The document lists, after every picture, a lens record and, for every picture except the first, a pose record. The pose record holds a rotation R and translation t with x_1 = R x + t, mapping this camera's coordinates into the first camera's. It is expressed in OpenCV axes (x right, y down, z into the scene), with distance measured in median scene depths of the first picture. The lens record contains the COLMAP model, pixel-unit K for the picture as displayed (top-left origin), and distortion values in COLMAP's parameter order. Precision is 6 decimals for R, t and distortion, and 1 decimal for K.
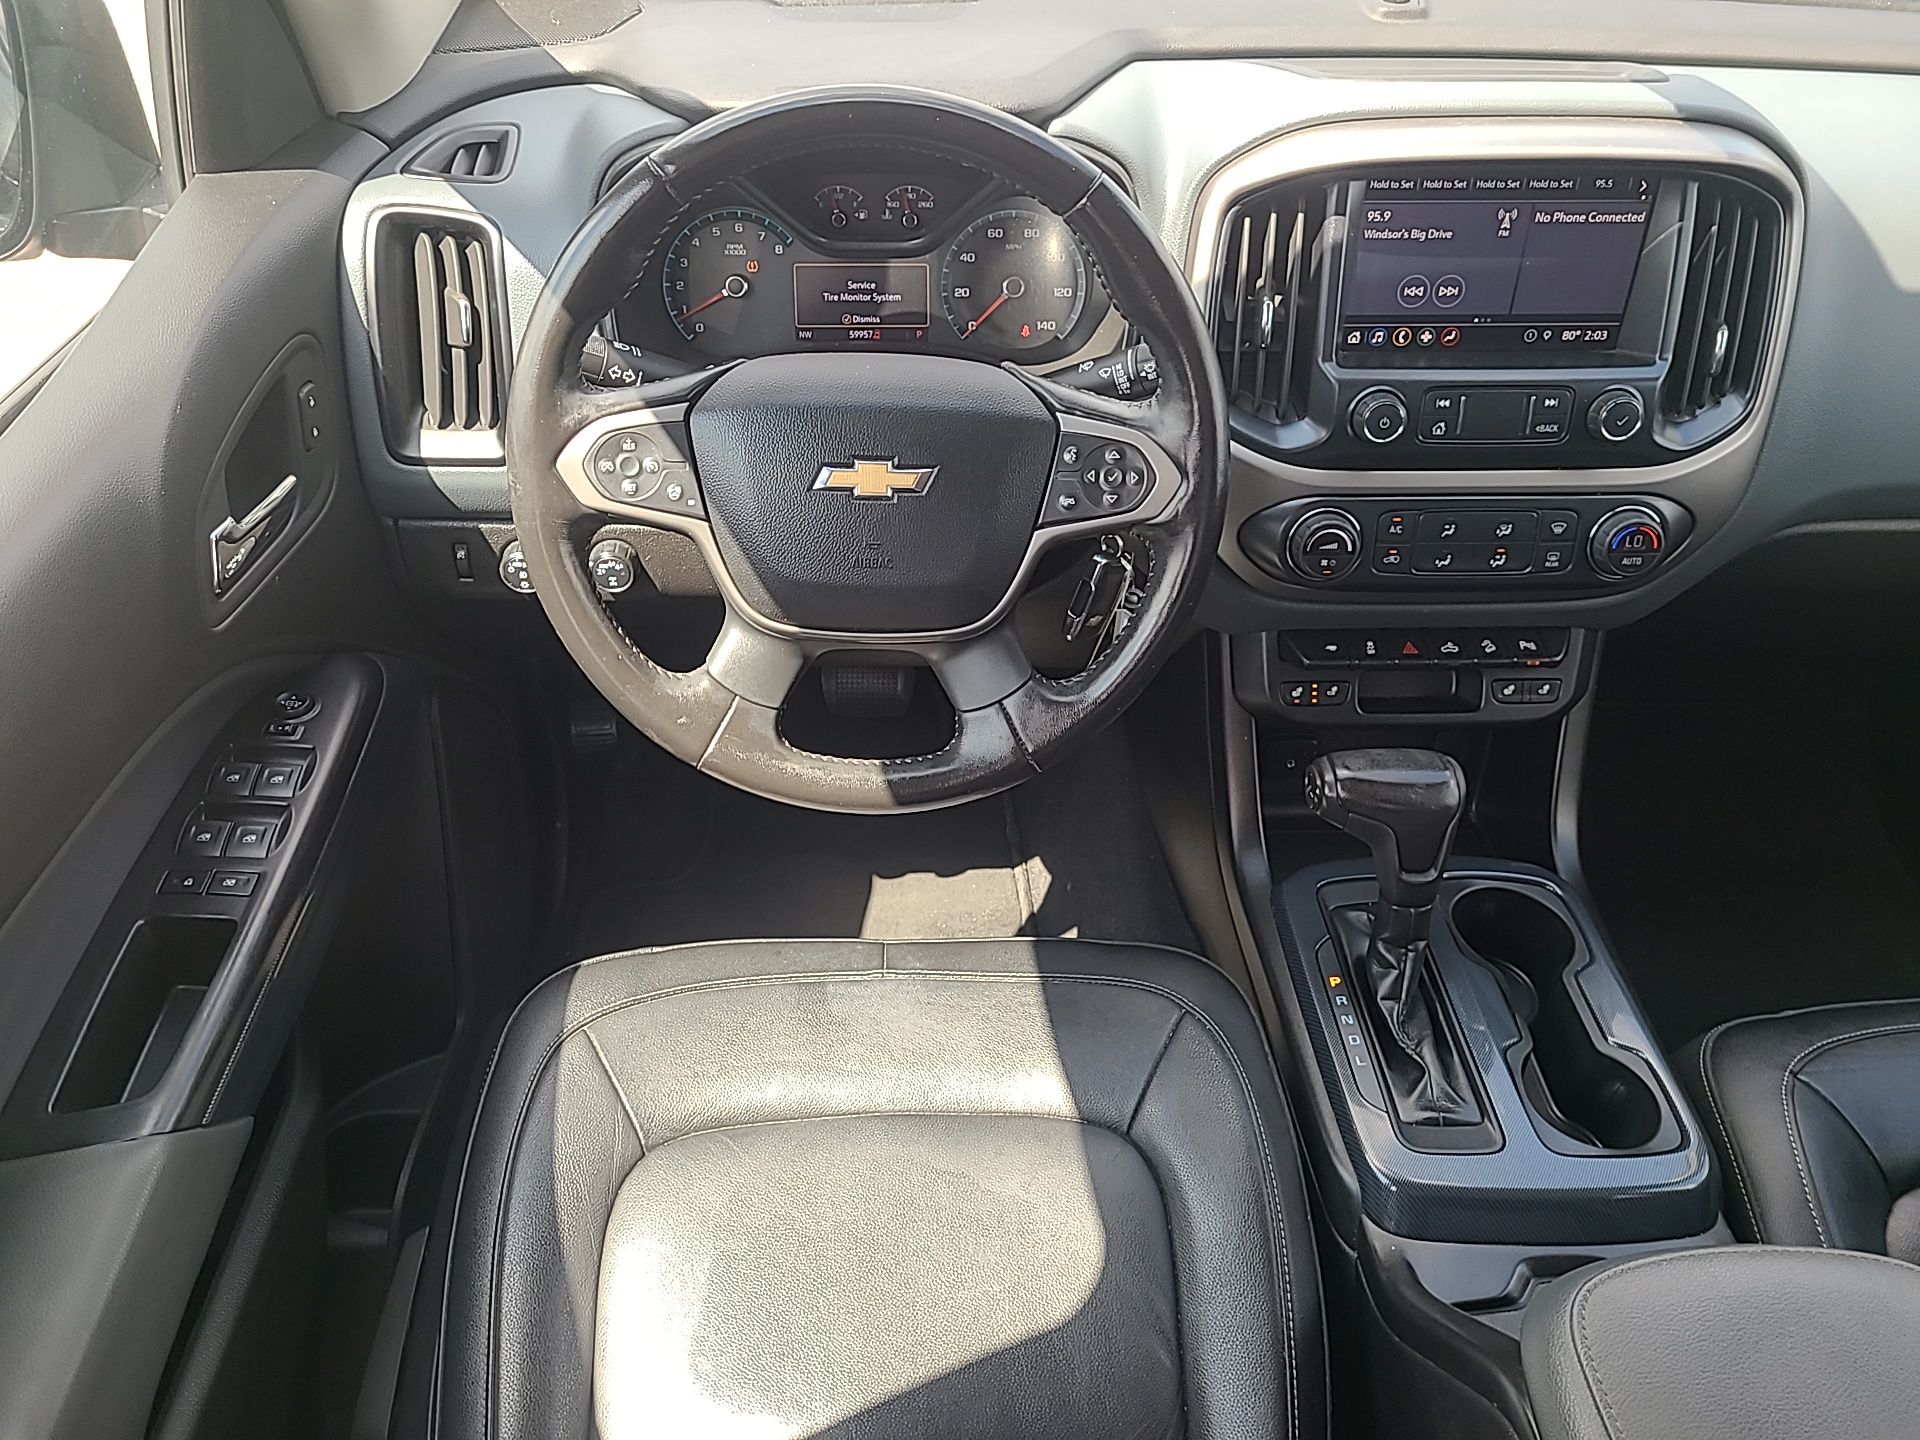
lens RADIAL K [[1469.4, 0, 960.0], [0, 1469.4, 720.0], [0, 0, 1]] dist [0.037566, -0.006516]
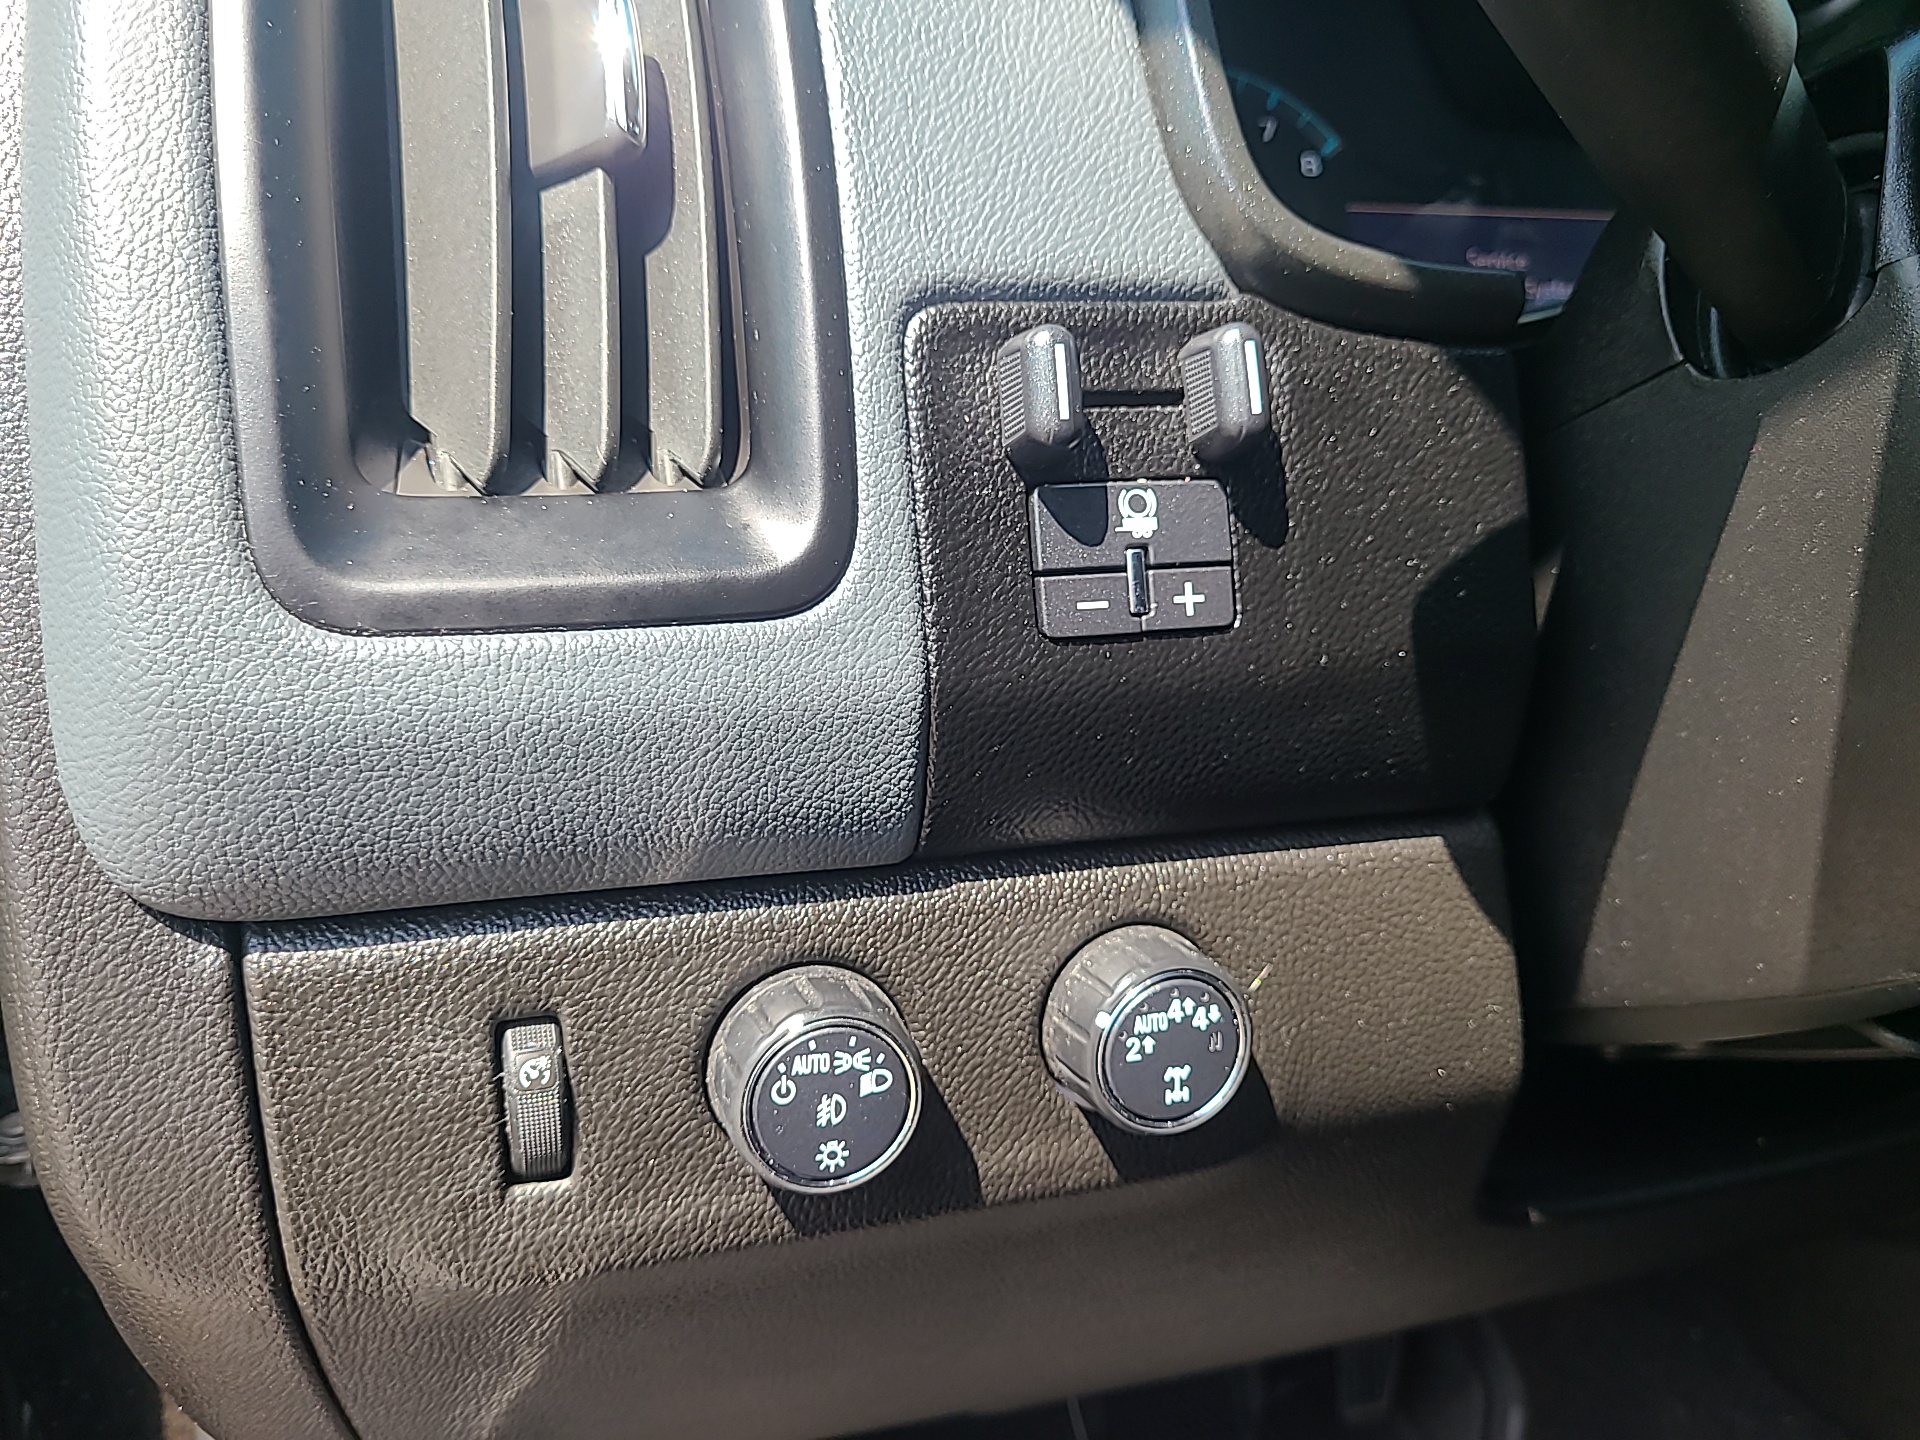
lens RADIAL K [[1469.4, 0, 960.0], [0, 1469.4, 720.0], [0, 0, 1]] dist [0.037566, -0.006516]
pose [[0.964862, -0.085387, 0.248497, -0.321451], [0.183174, 0.896620, -0.403138, -0.055012], [-0.188385, 0.434490, 0.880755, 0.749549]]
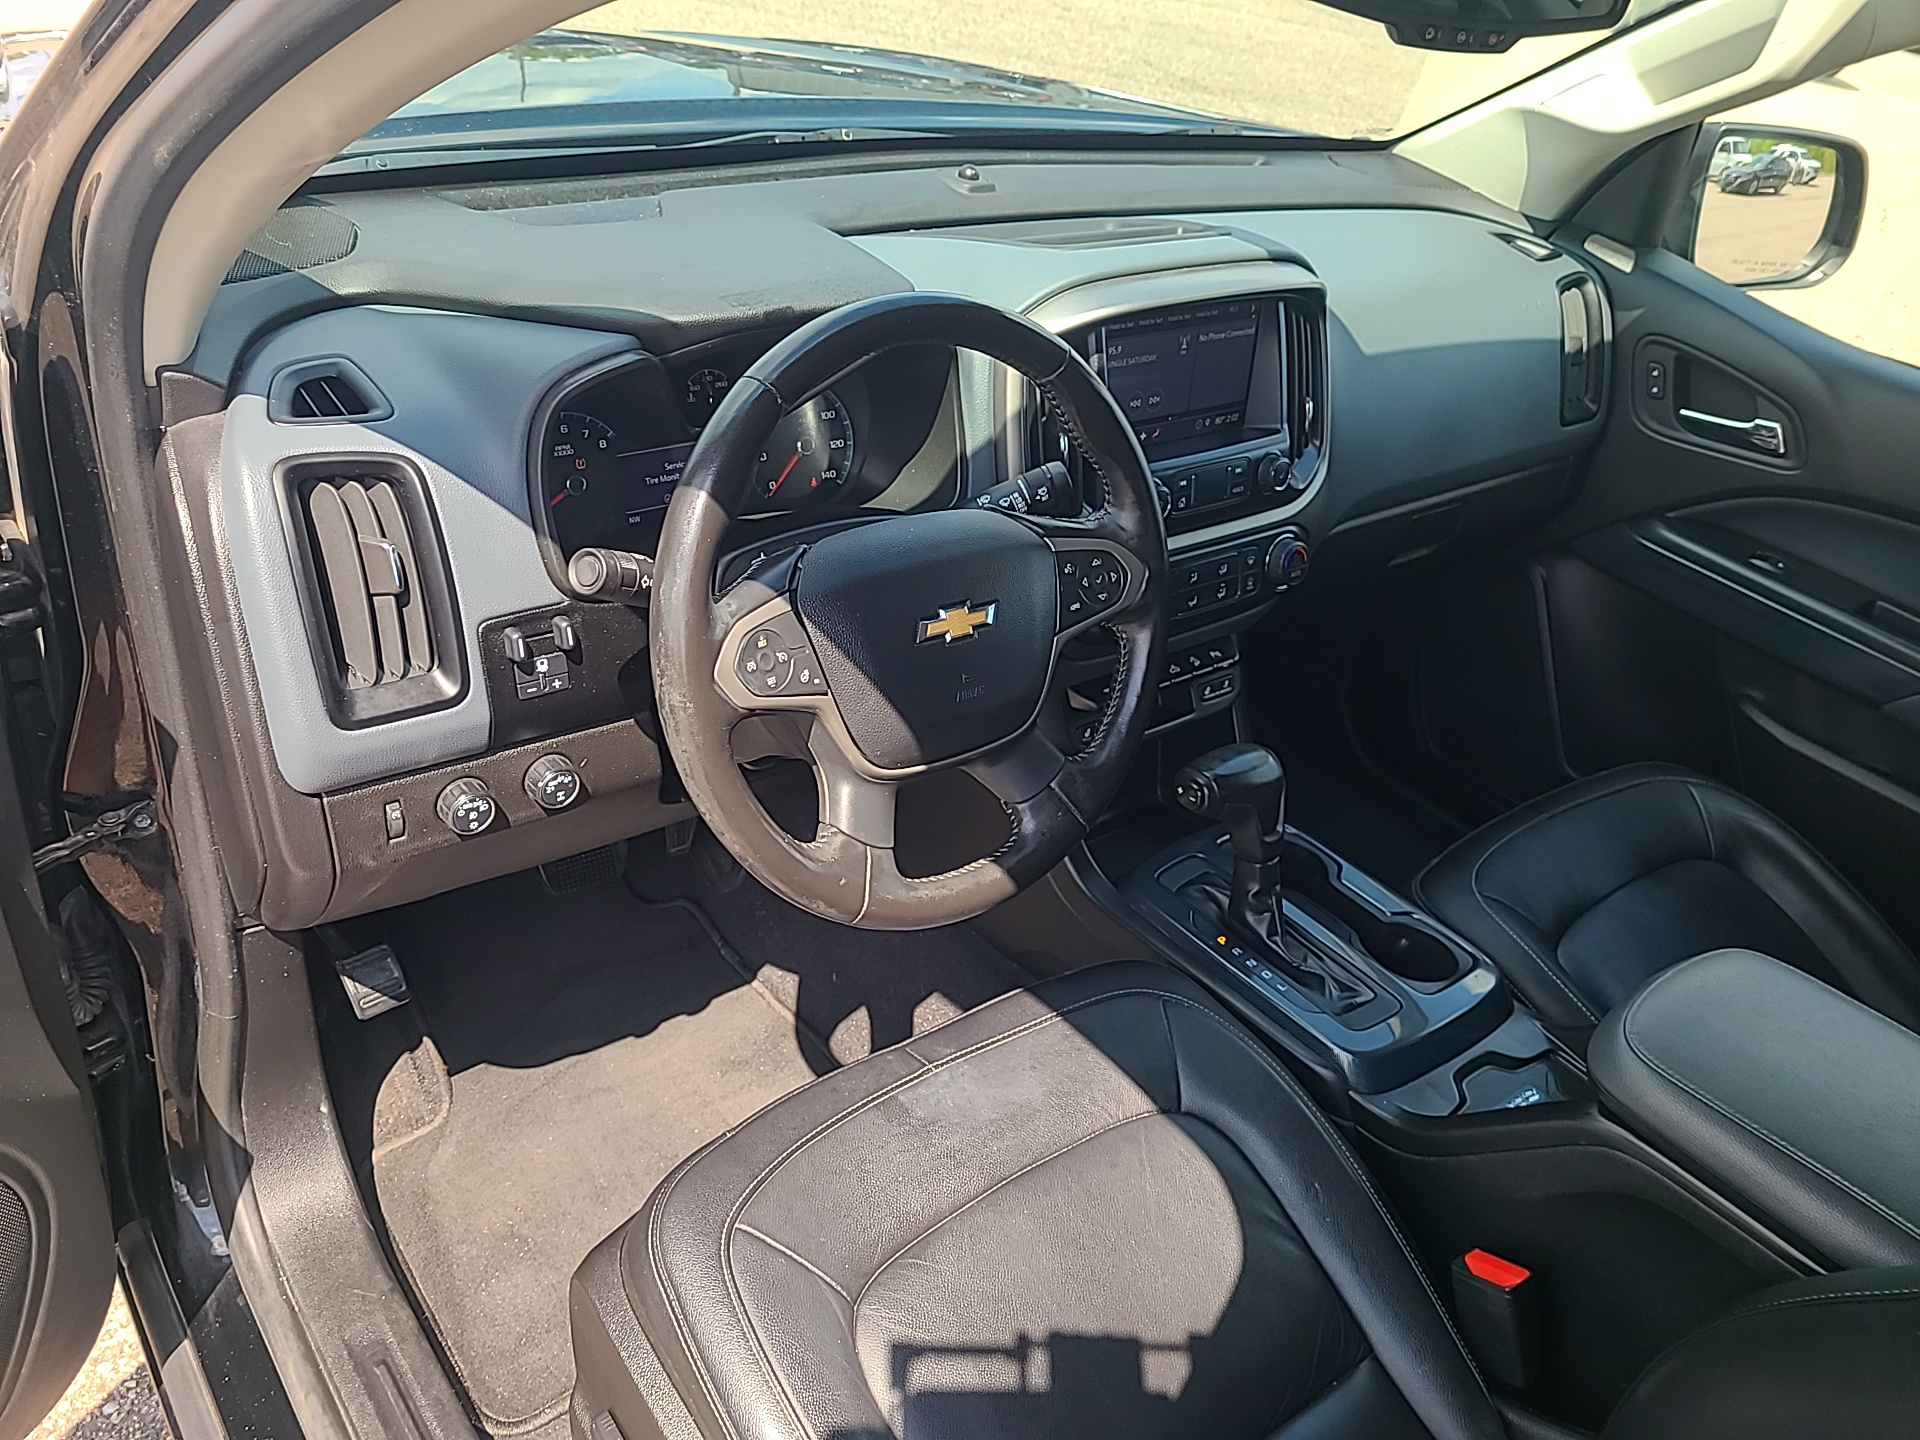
lens RADIAL K [[1447.3, 0, 940.6], [0, 1447.3, 734.7], [0, 0, 1]] dist [0.044367, -0.131607]
pose [[0.812184, -0.252330, 0.526009, -0.517744], [0.280368, 0.959502, 0.027378, -0.087502], [-0.511615, 0.125240, 0.850038, 0.047666]]
